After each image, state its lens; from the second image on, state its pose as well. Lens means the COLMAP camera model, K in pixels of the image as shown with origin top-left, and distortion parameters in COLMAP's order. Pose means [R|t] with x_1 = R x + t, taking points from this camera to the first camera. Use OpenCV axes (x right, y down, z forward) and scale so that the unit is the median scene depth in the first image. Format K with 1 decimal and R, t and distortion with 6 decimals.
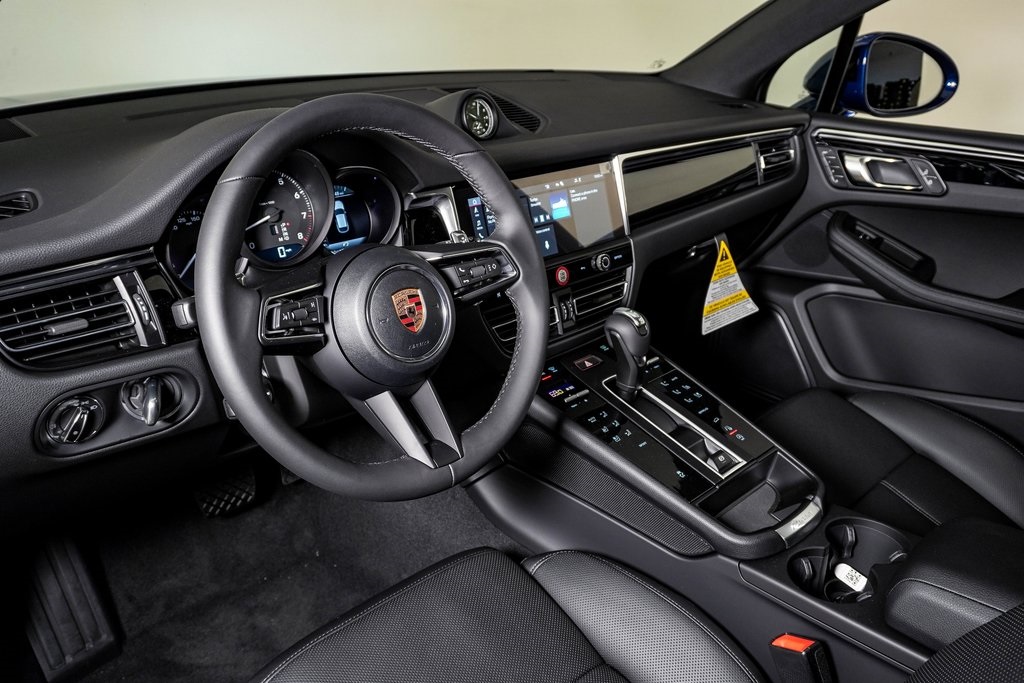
lens RADIAL K [[818.0, 0, 512.0], [0, 818.0, 341.5], [0, 0, 1]] dist [-0.032601, 0.010340]
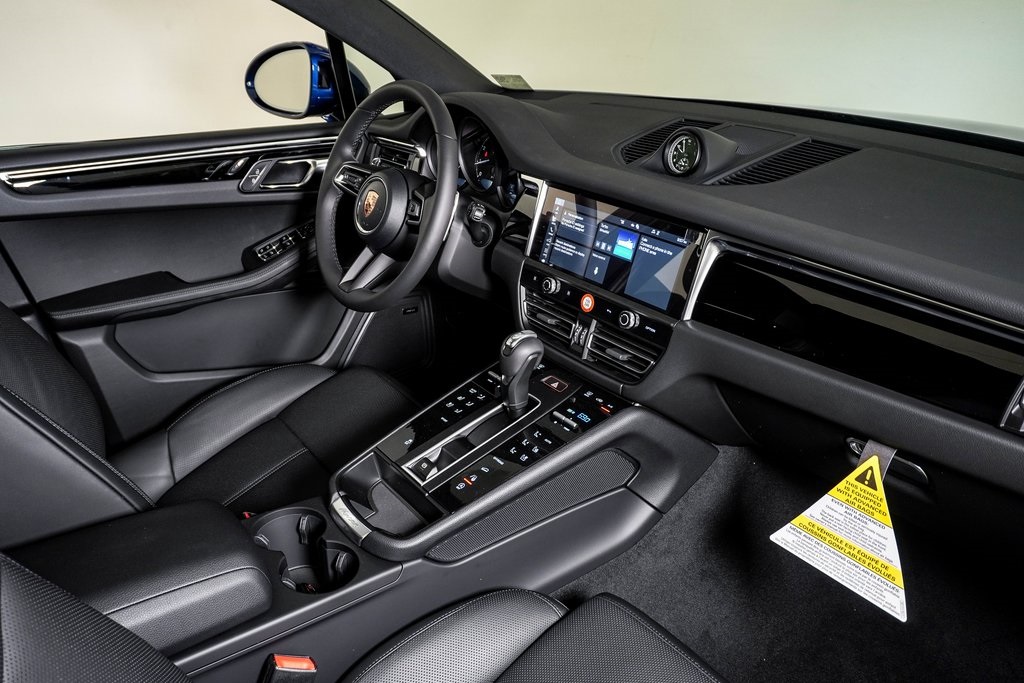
lens RADIAL K [[818.0, 0, 512.0], [0, 818.0, 341.5], [0, 0, 1]] dist [-0.032601, 0.010340]
pose [[-0.122574, 0.377781, -0.917746, 1.283789], [-0.415989, 0.820011, 0.393109, -0.502015], [0.901071, 0.429957, 0.056640, 1.082235]]
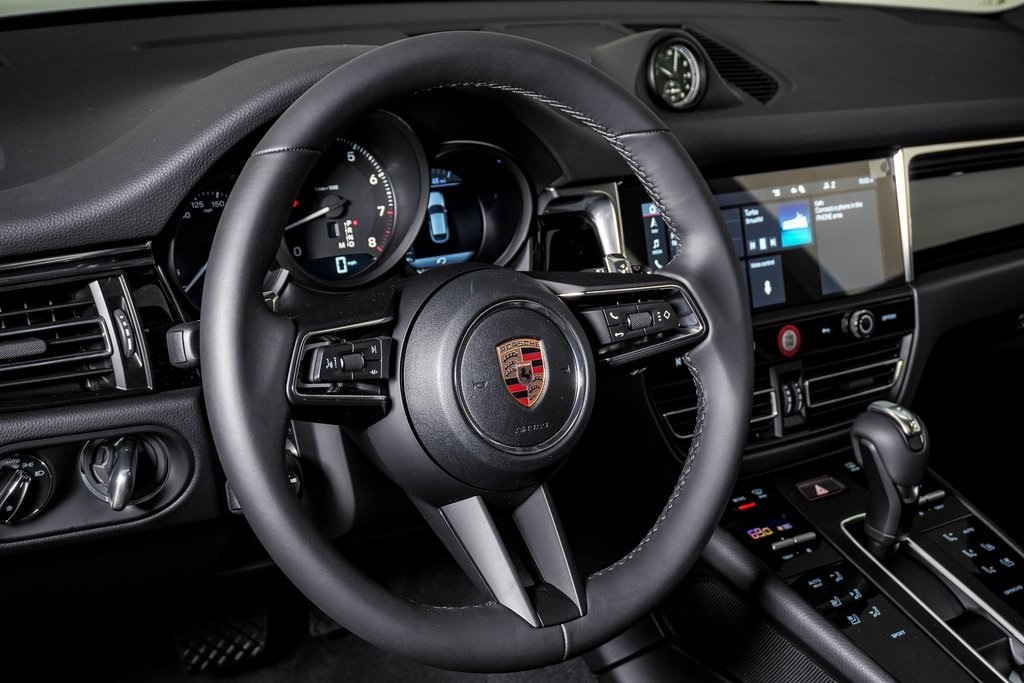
lens RADIAL K [[1394.0, 0, 512.0], [0, 1394.0, 341.5], [0, 0, 1]] dist [-0.024996, -0.075903]
pose [[0.983159, 0.086809, -0.160816, 0.031562], [-0.097698, 0.993341, -0.061070, 0.004243], [0.154443, 0.075753, 0.985093, -0.056012]]
